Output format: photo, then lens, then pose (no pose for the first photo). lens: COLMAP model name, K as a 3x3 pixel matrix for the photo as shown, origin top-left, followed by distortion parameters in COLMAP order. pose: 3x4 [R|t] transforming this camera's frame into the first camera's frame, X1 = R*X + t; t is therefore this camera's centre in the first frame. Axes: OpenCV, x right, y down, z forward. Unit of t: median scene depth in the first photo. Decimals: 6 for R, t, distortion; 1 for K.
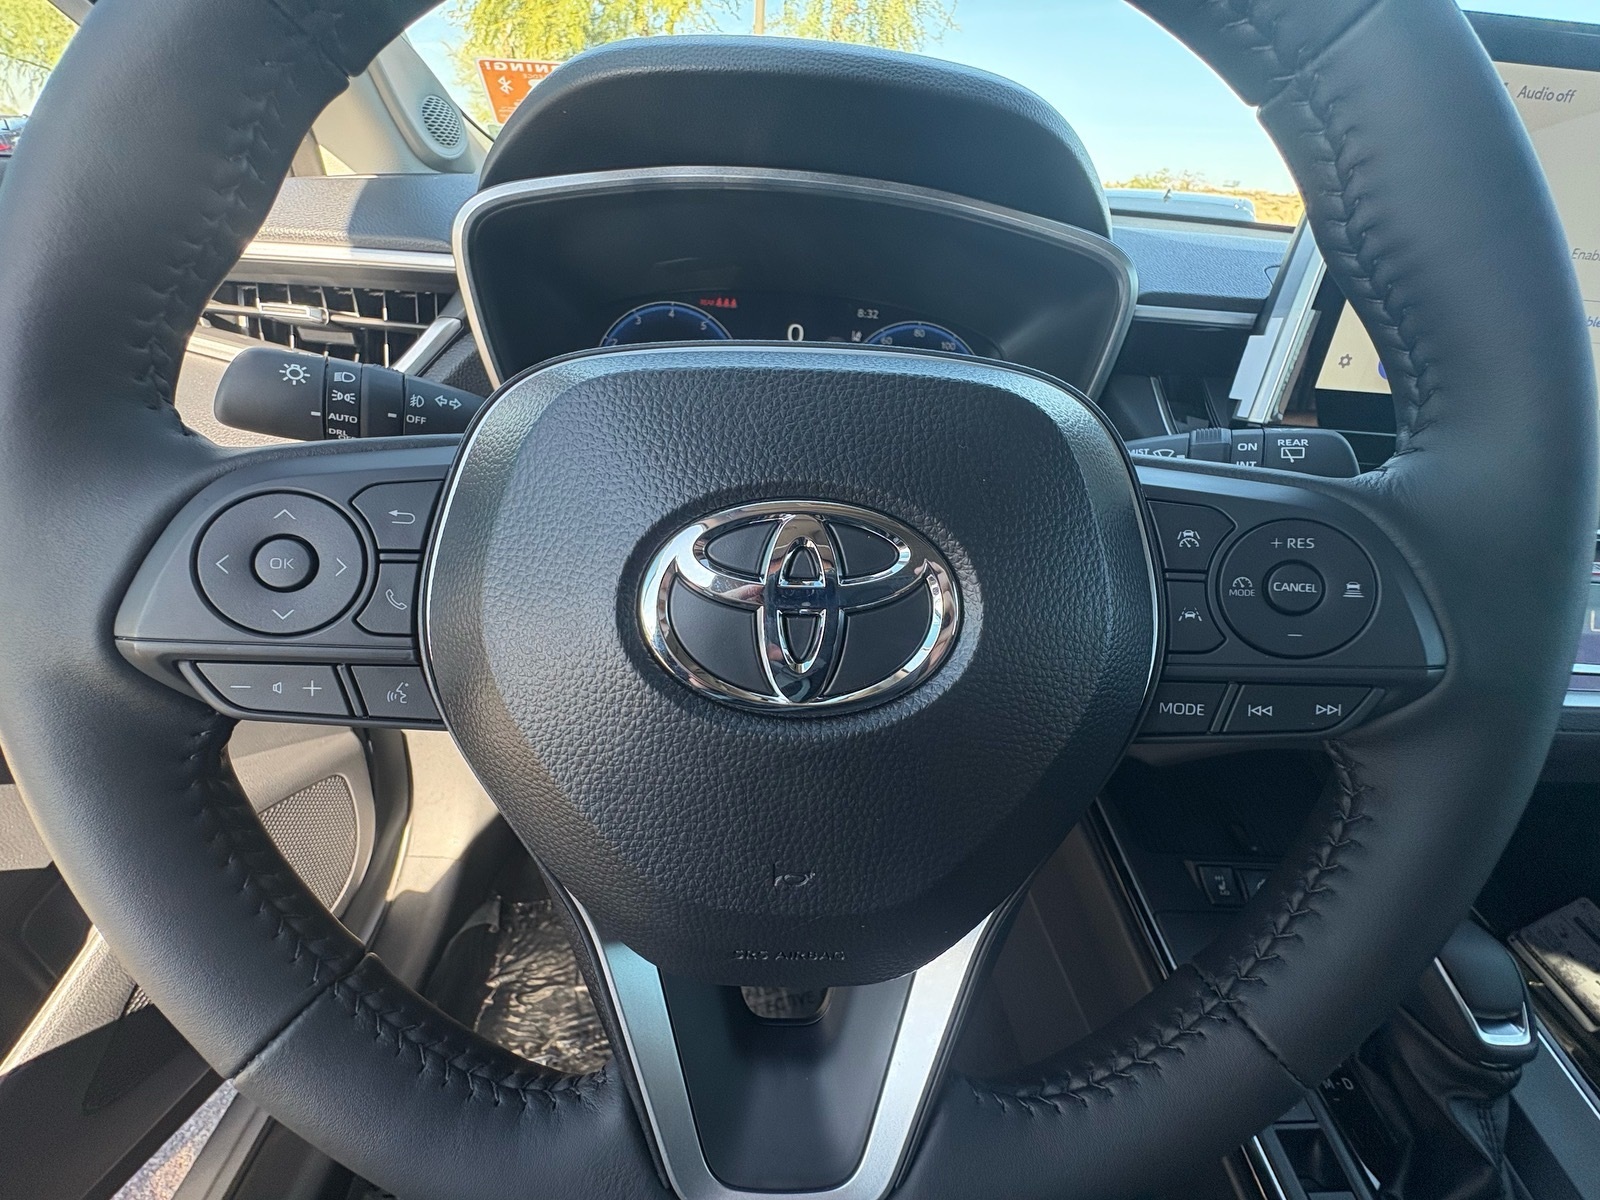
lens RADIAL K [[654.7, 0, 802.6], [0, 654.7, 604.6], [0, 0, 1]] dist [0.004441, 0.000553]
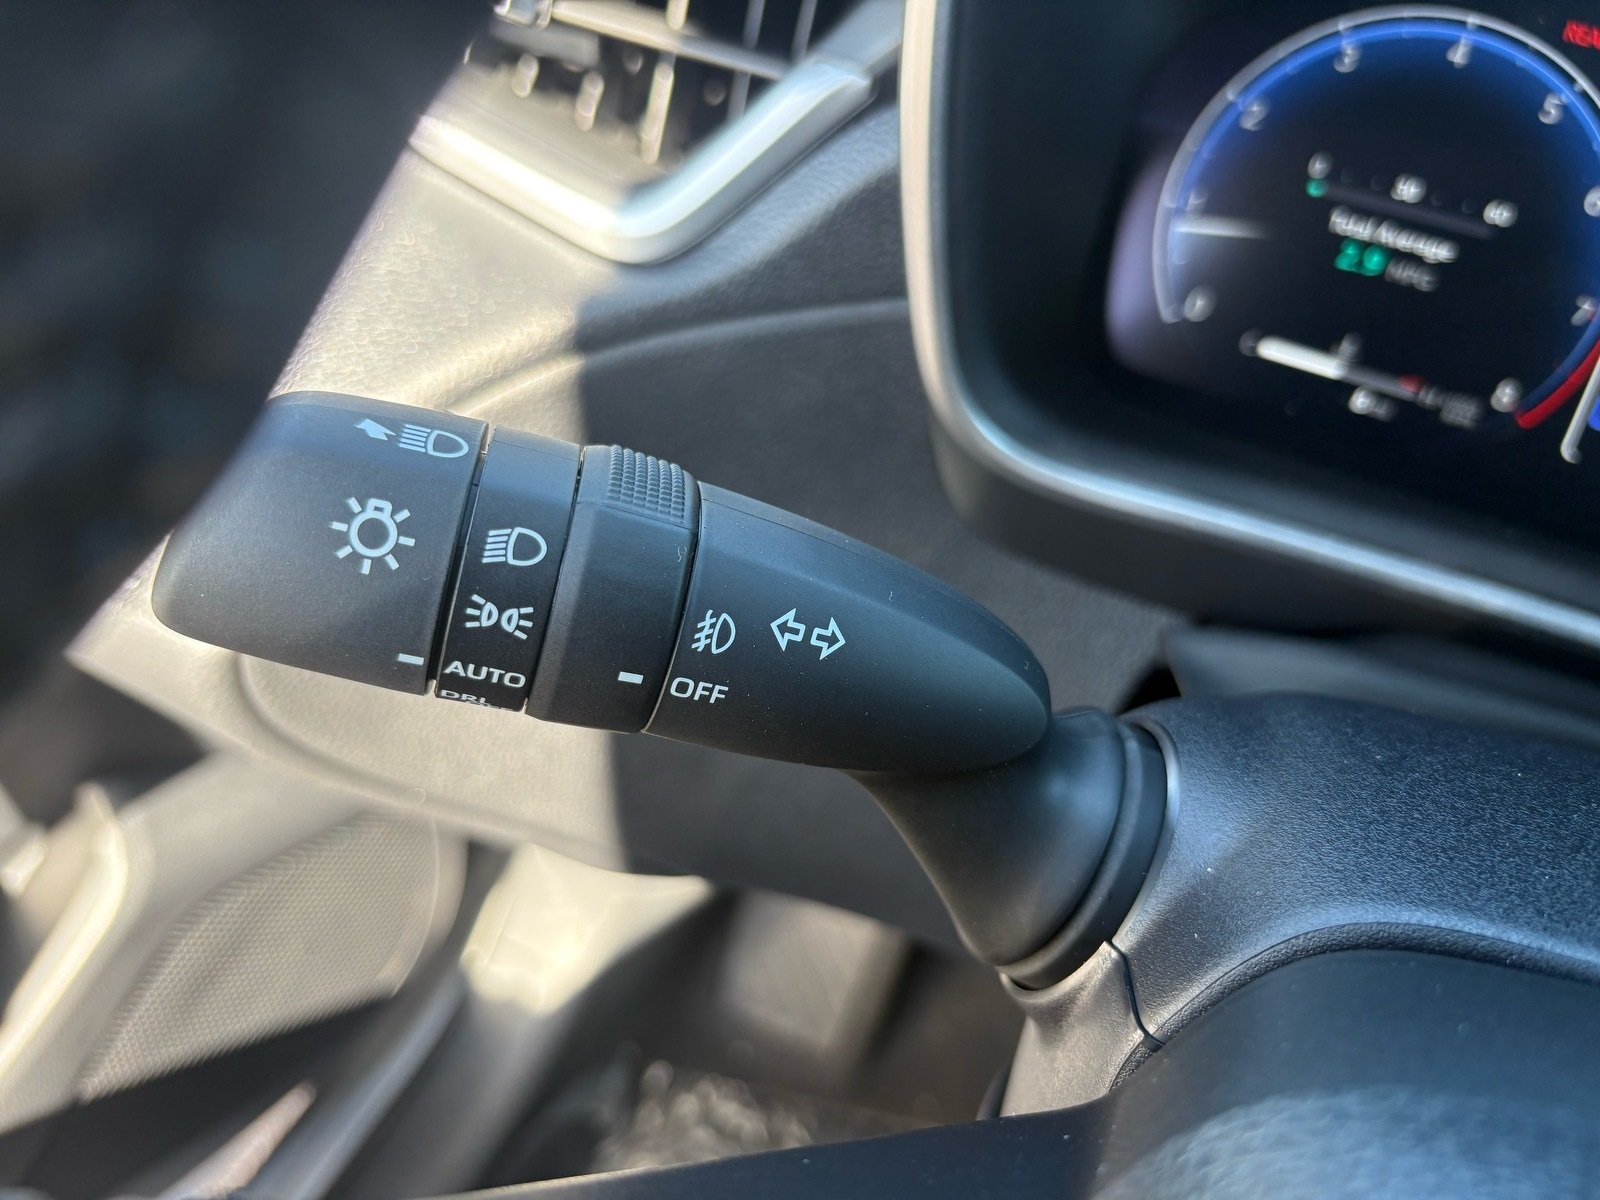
lens RADIAL K [[1260.1, 0, 800.5], [0, 1260.1, 604.0], [0, 0, 1]] dist [0.018772, -0.028615]
pose [[0.898740, 0.305615, -0.314429, -0.404114], [-0.241505, 0.943529, 0.226778, -0.480246], [0.365979, -0.127879, 0.921795, 0.532301]]
